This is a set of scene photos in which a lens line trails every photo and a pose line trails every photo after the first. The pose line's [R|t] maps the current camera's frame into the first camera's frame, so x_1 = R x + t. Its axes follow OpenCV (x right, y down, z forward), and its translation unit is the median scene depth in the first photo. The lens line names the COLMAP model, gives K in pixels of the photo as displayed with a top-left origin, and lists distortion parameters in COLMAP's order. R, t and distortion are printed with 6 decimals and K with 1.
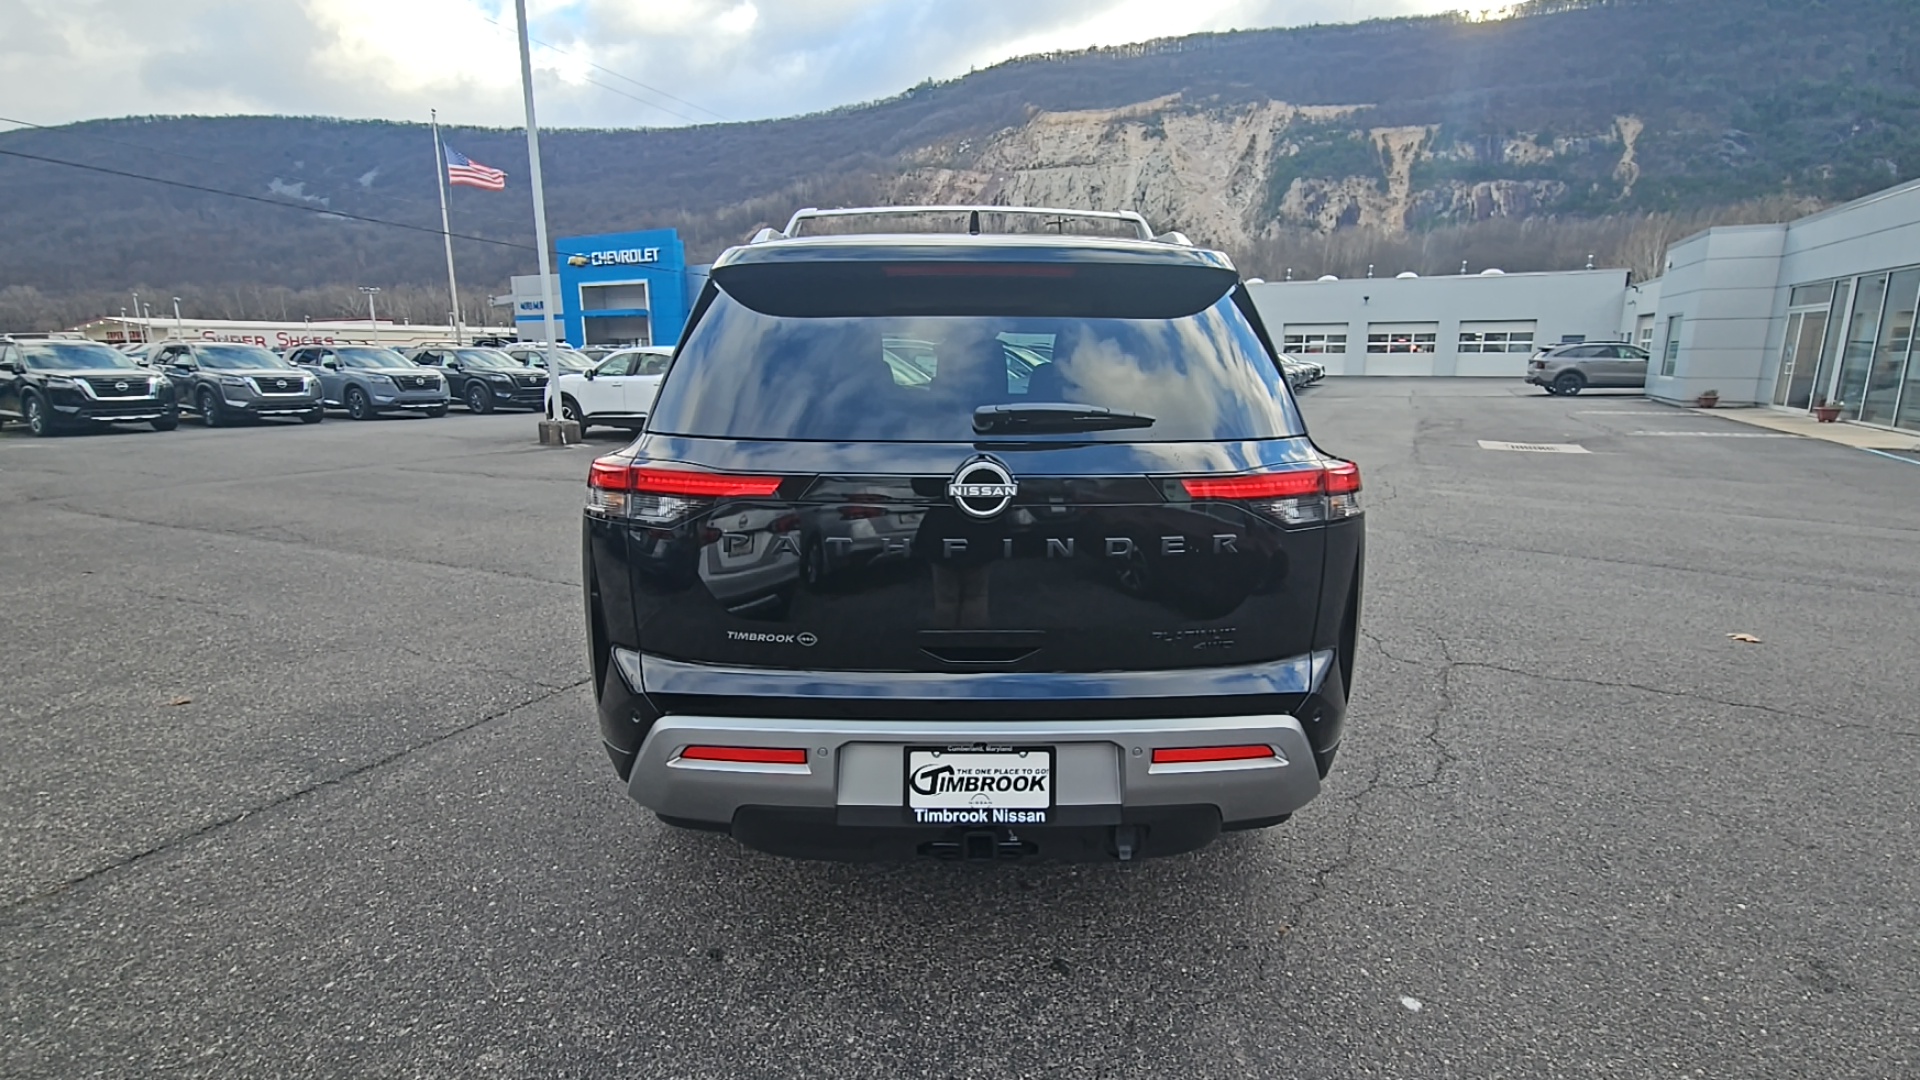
lens RADIAL K [[859.6, 0, 960.4], [0, 859.6, 536.9], [0, 0, 1]] dist [0.011886, -0.007457]
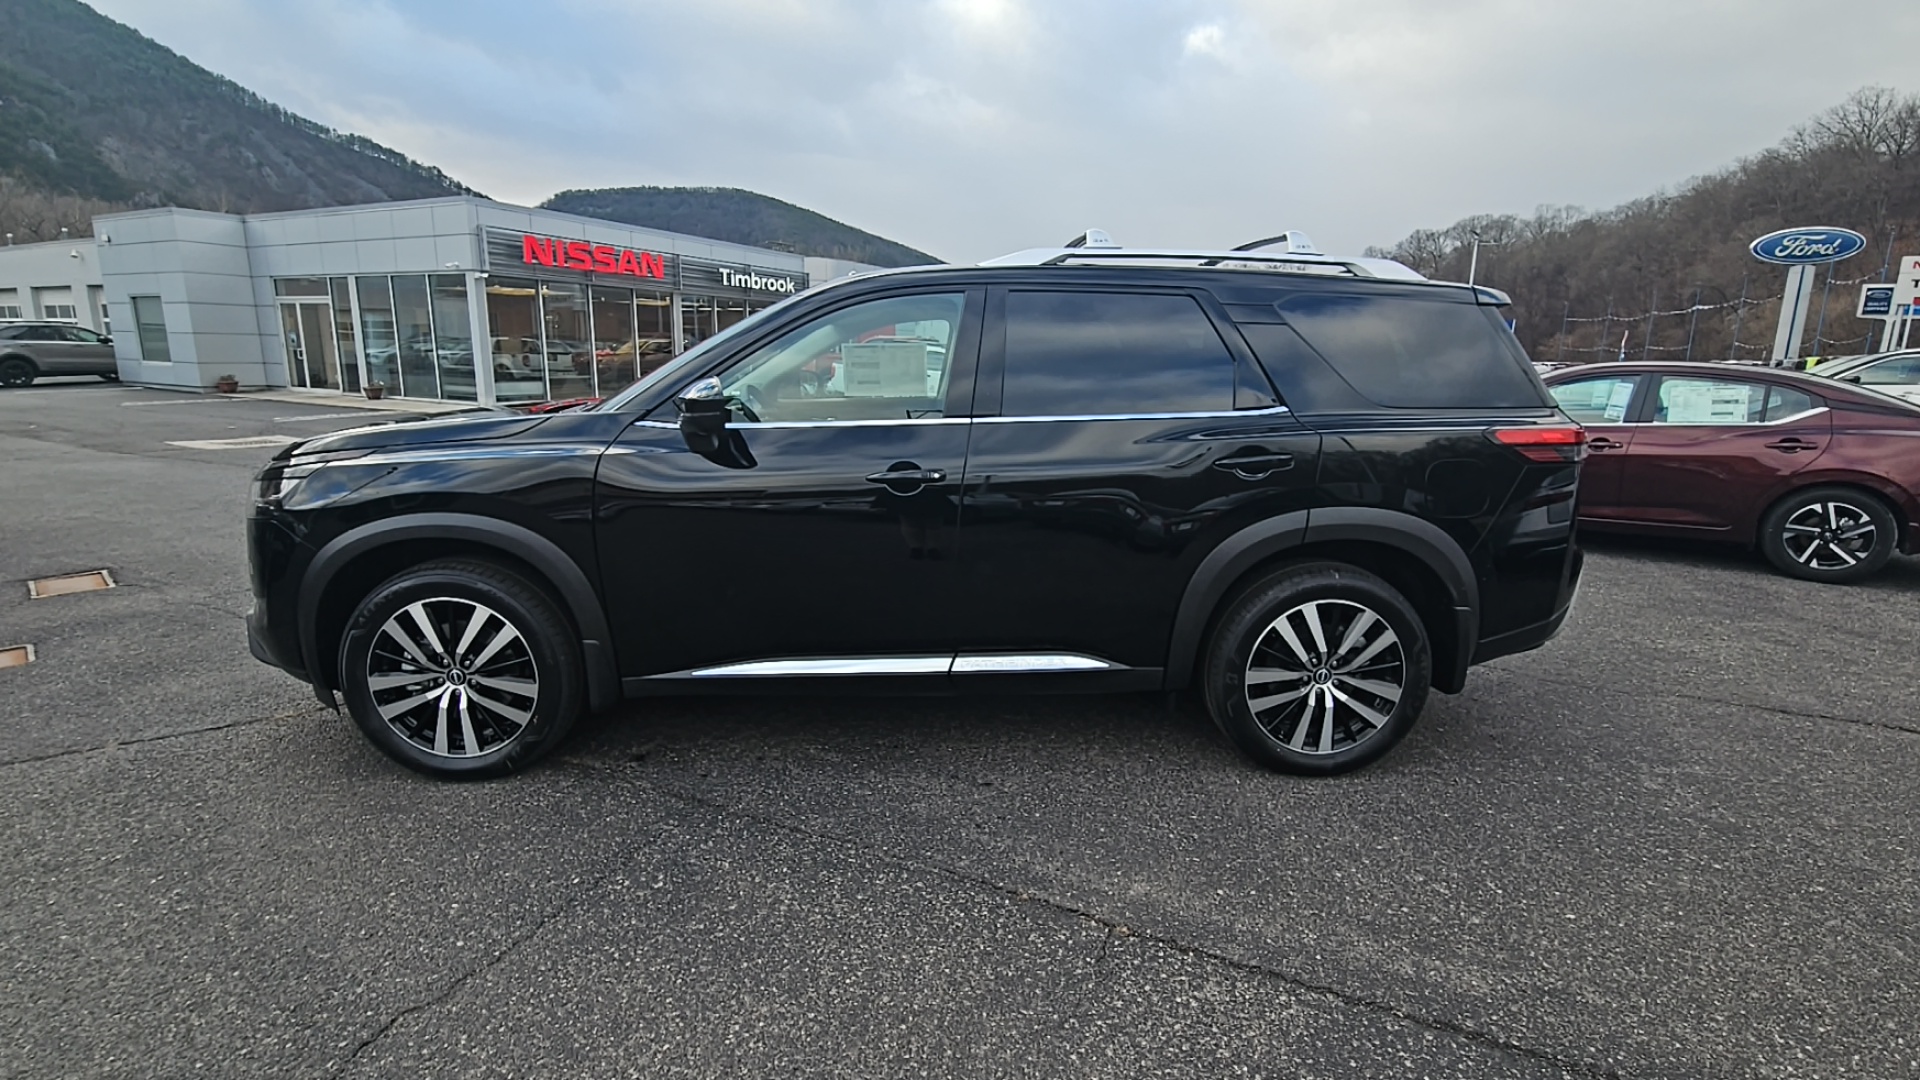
lens RADIAL K [[856.4, 0, 955.8], [0, 856.4, 532.7], [0, 0, 1]] dist [0.017318, -0.011518]
pose [[-0.013080, -0.205965, 0.978472, -0.158733], [0.190505, 0.960118, 0.204648, -0.035534], [-0.981599, 0.189081, 0.026679, 0.167959]]
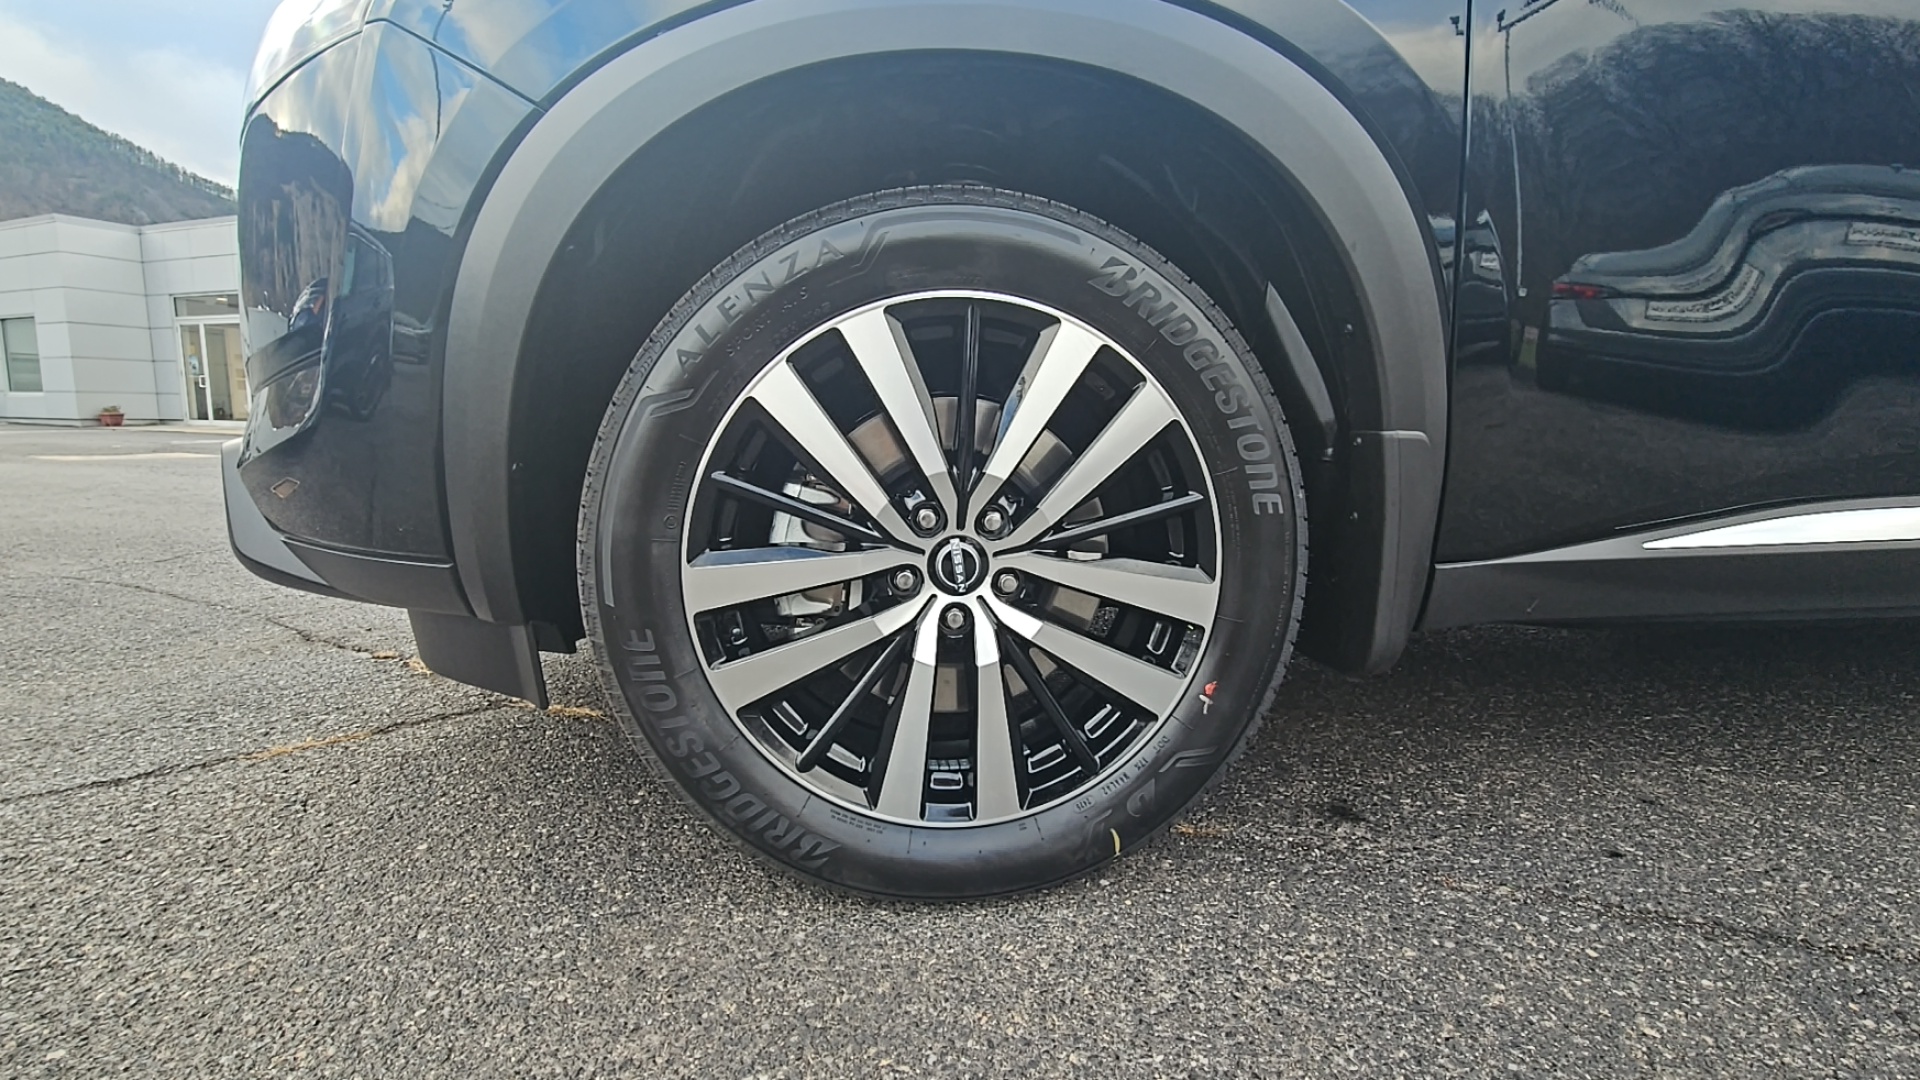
lens RADIAL K [[857.6, 0, 957.8], [0, 857.6, 531.5], [0, 0, 1]] dist [0.018804, -0.014437]
pose [[-0.096760, -0.132042, 0.986510, -0.077845], [0.194669, 0.969507, 0.148860, -0.010828], [-0.976085, 0.206447, -0.068105, 0.249135]]
